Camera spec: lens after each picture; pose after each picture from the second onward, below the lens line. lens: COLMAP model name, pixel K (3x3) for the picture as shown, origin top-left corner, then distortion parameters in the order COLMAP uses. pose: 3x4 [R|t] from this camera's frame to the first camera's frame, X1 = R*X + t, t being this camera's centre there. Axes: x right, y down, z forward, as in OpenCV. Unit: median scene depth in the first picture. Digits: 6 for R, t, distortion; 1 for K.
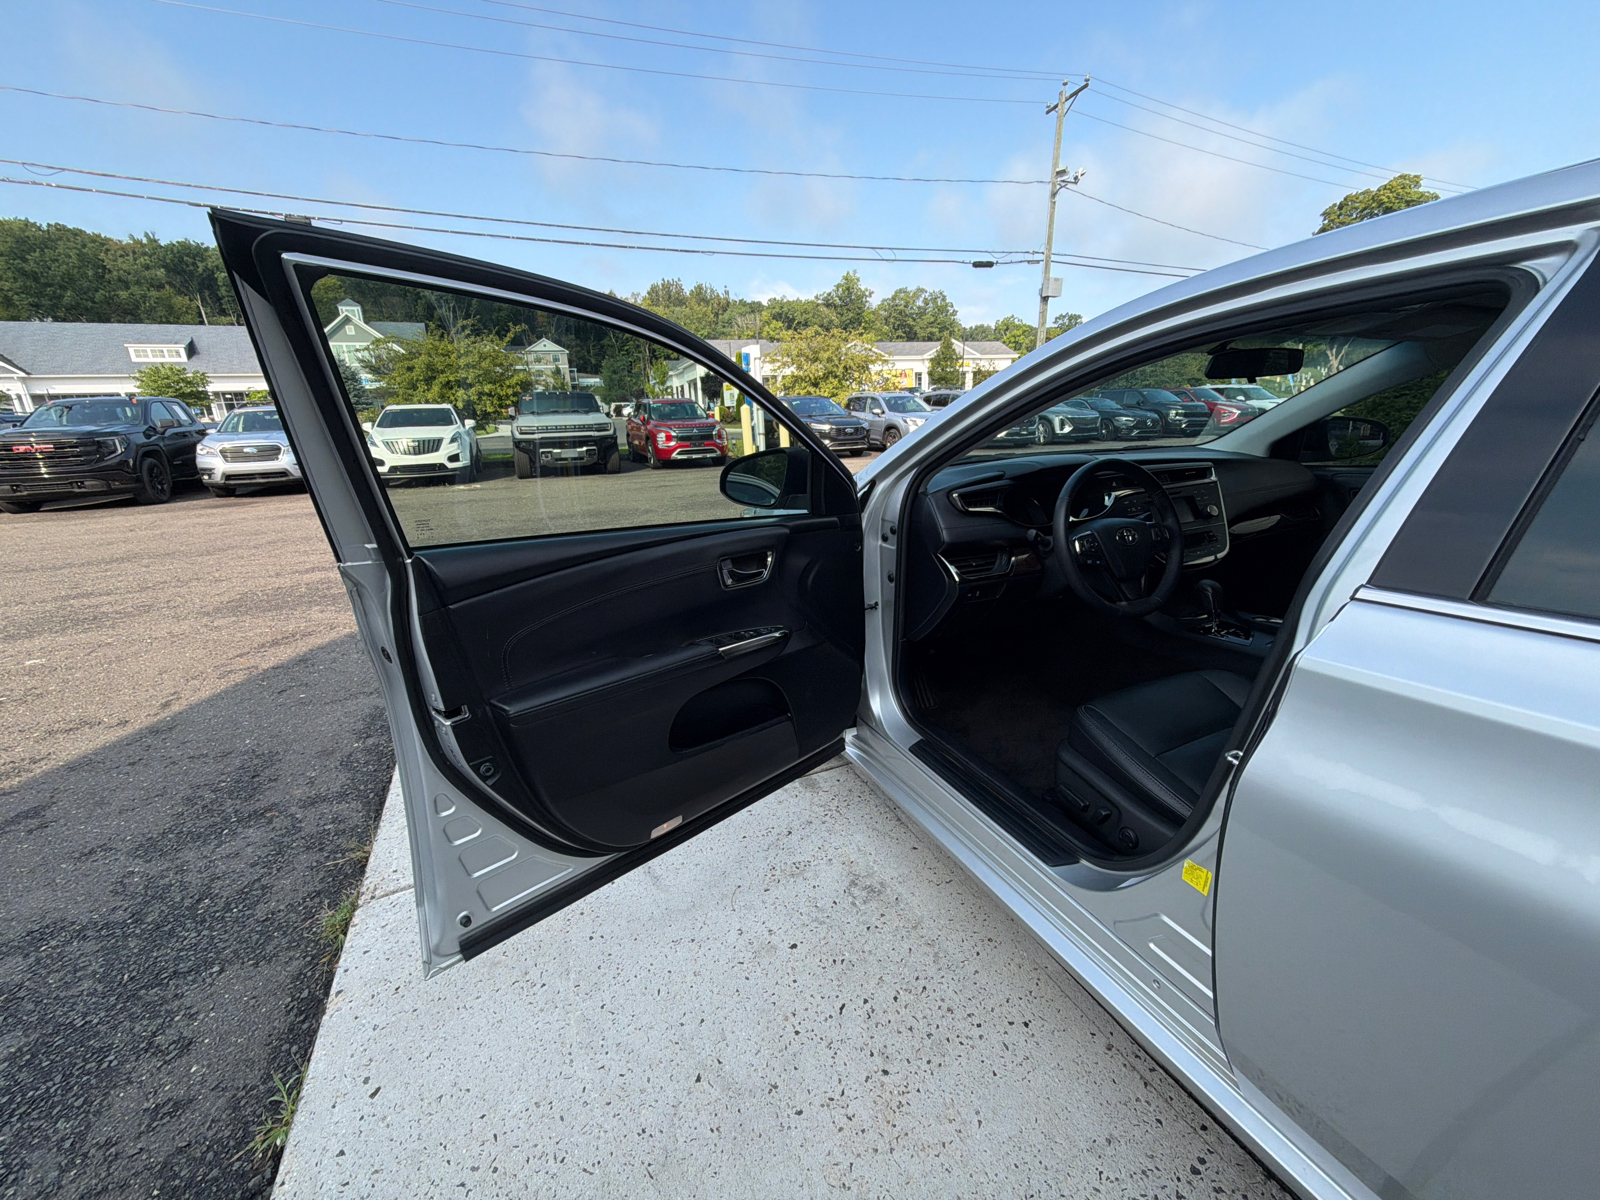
lens RADIAL K [[634.6, 0, 801.8], [0, 634.6, 602.9], [0, 0, 1]] dist [-0.001019, -0.000011]
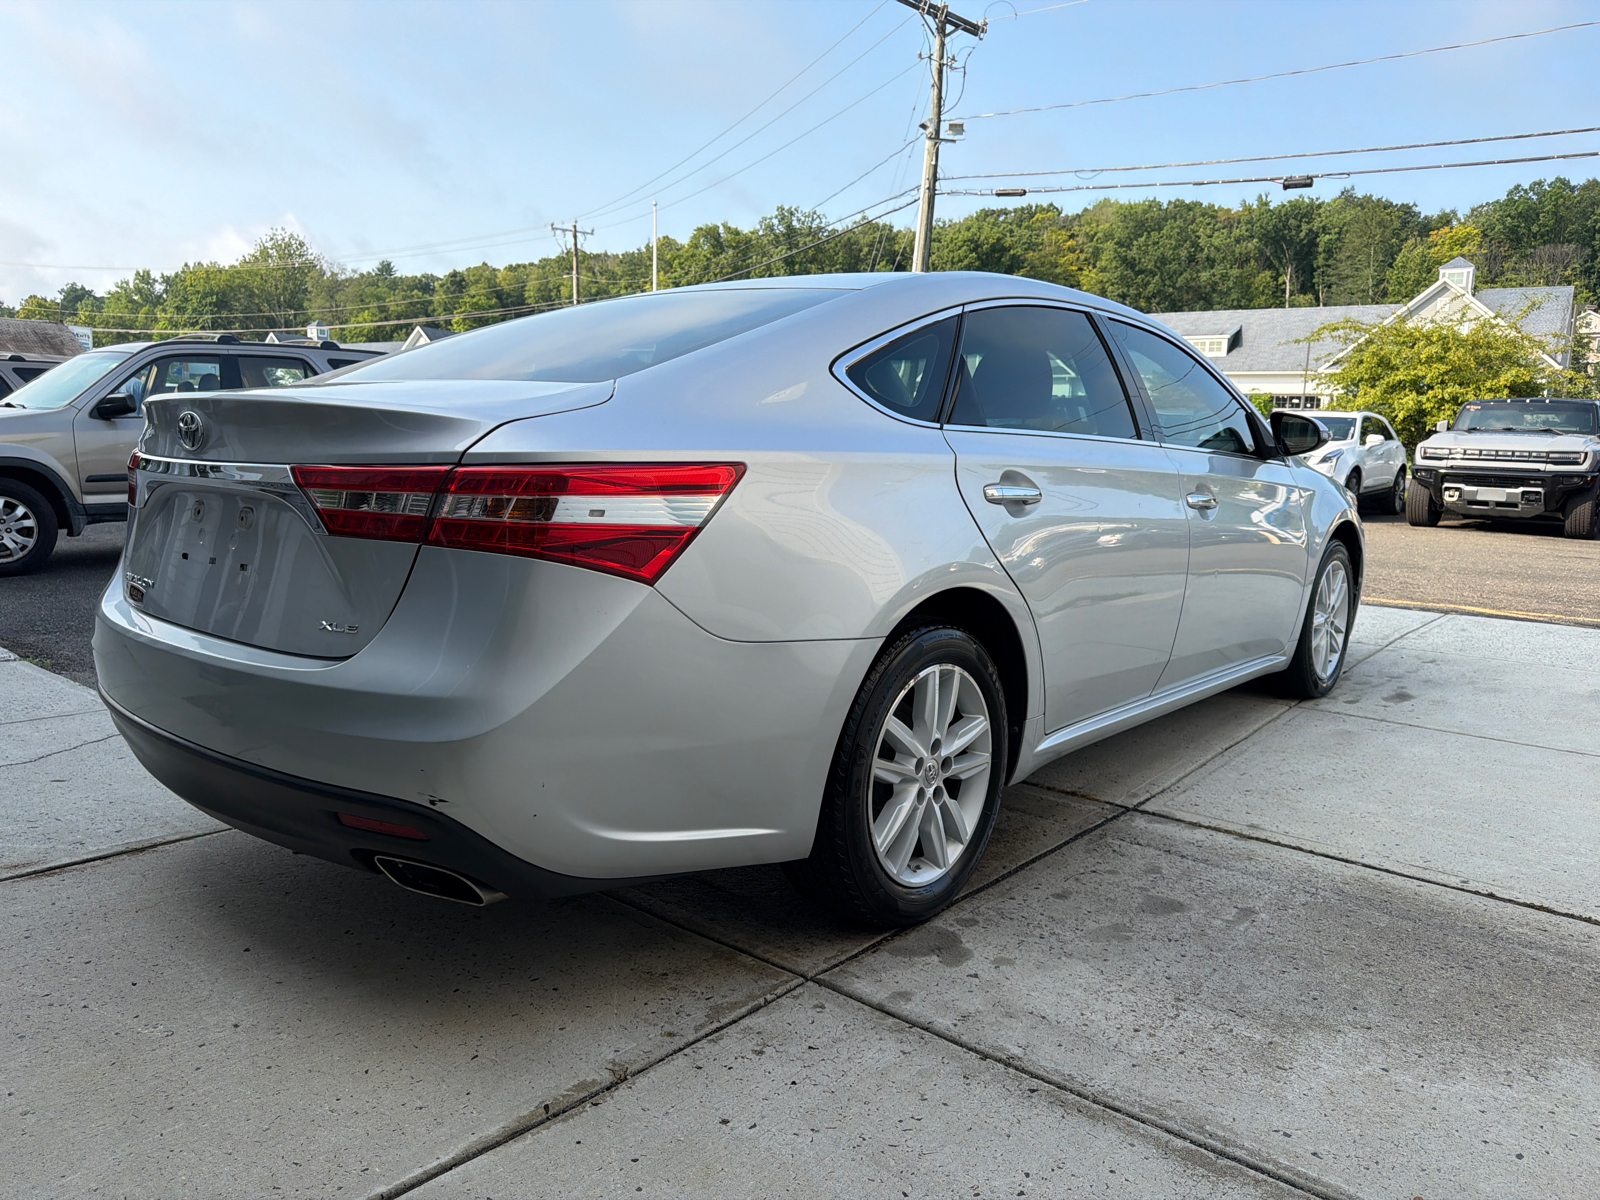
lens RADIAL K [[1133.1, 0, 791.8], [0, 1133.1, 606.3], [0, 0, 1]] dist [0.026416, -0.030090]
pose [[0.434949, 0.180663, -0.882145, 0.114767], [-0.304305, 0.951519, 0.044831, 0.008643], [0.847477, 0.248942, 0.468839, -0.024004]]
